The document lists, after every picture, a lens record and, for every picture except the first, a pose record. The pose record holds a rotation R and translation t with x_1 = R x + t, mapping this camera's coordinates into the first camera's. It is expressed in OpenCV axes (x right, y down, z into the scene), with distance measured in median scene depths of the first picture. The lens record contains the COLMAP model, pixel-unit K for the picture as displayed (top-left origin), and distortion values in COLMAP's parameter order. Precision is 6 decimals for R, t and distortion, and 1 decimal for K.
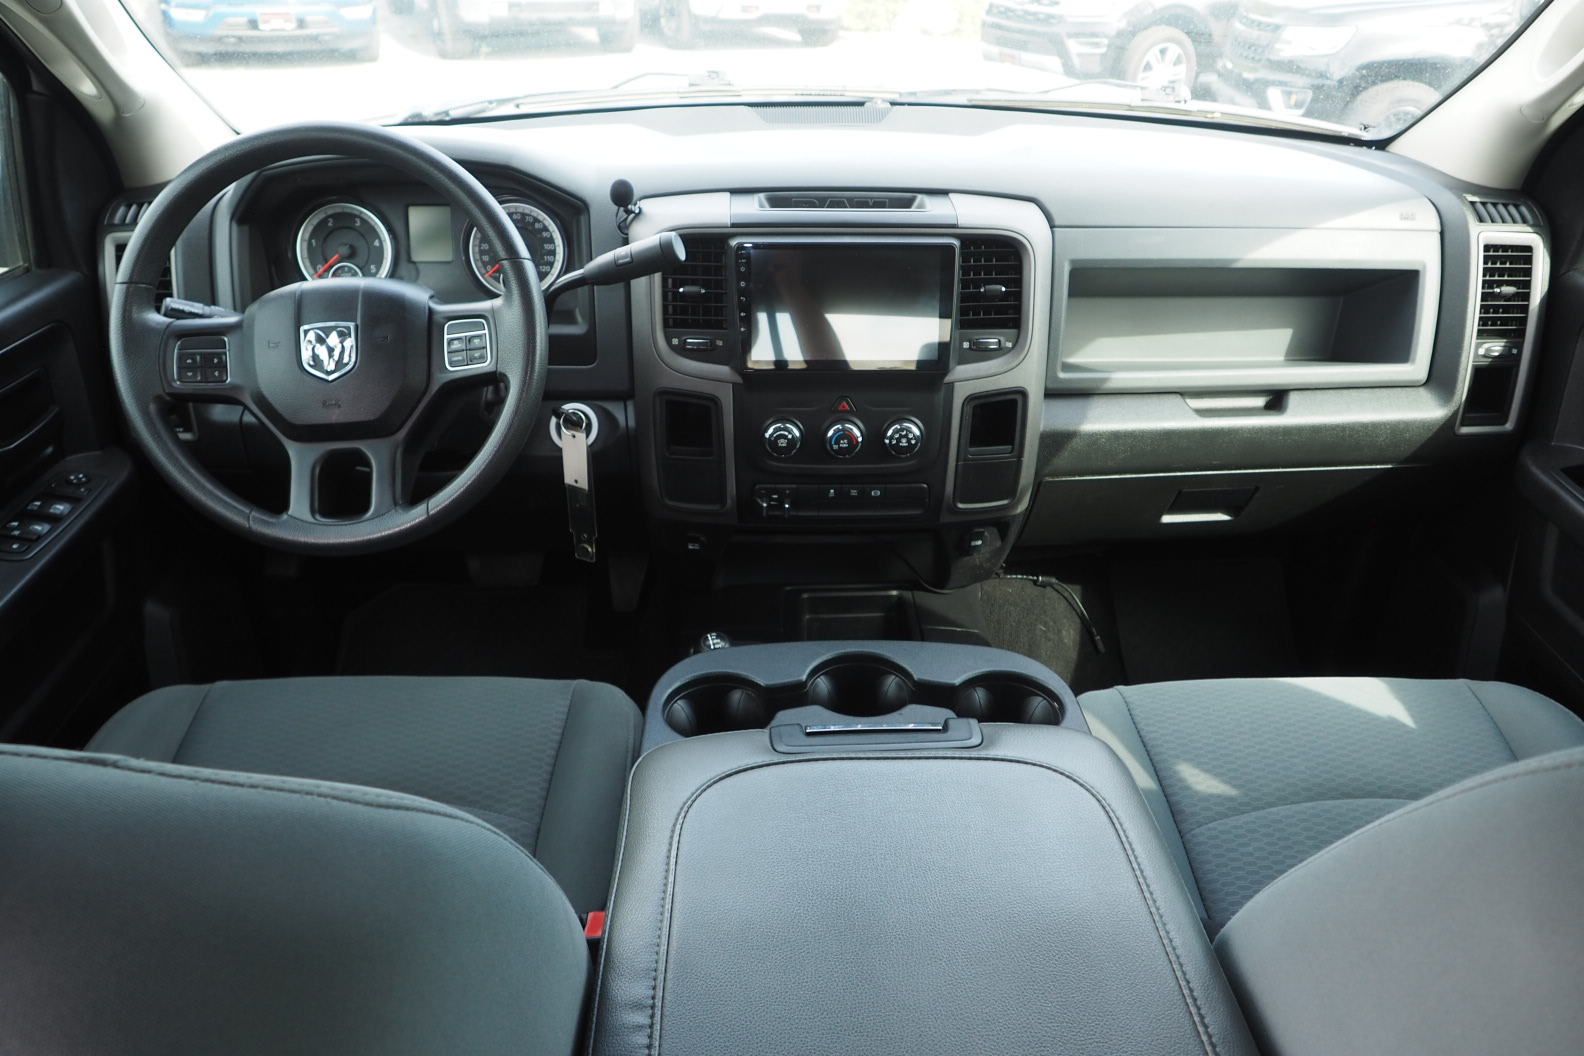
lens RADIAL K [[1124.1, 0, 798.3], [0, 1124.1, 531.2], [0, 0, 1]] dist [-0.010877, -0.002325]
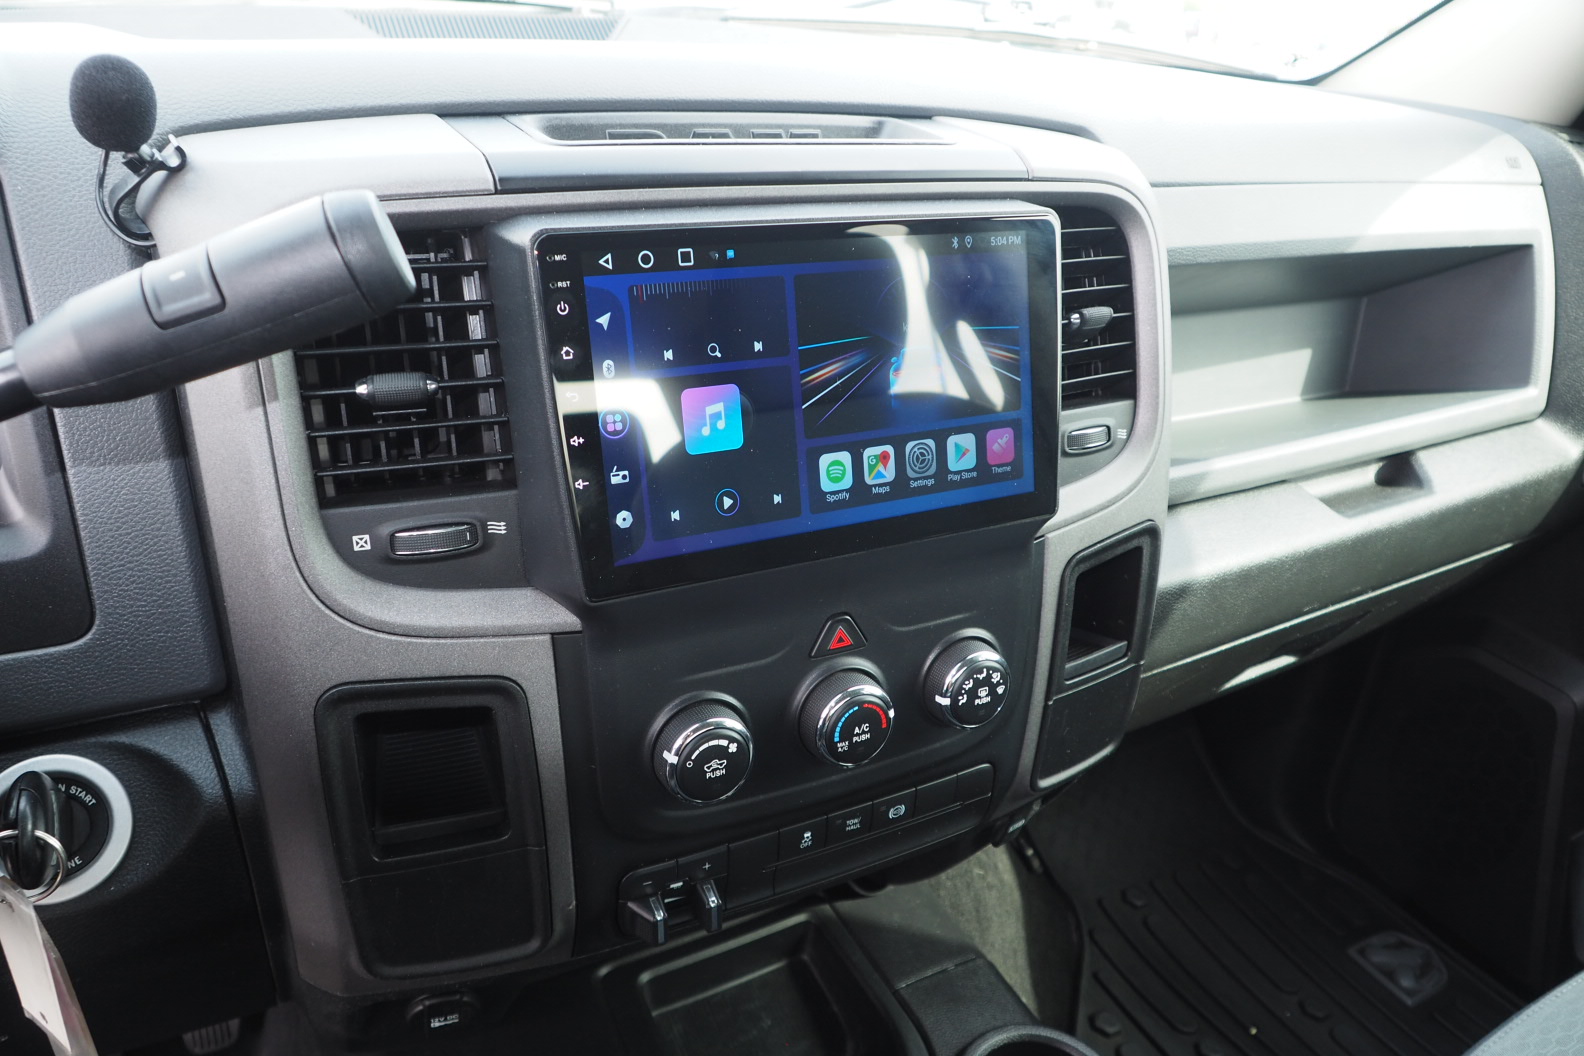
lens RADIAL K [[1124.1, 0, 789.9], [0, 1124.1, 543.7], [0, 0, 1]] dist [-0.010877, -0.002325]
pose [[0.903707, -0.155572, 0.398888, -0.114473], [0.171721, 0.985134, -0.004827, -0.130107], [-0.392207, 0.072859, 0.916987, 0.578327]]
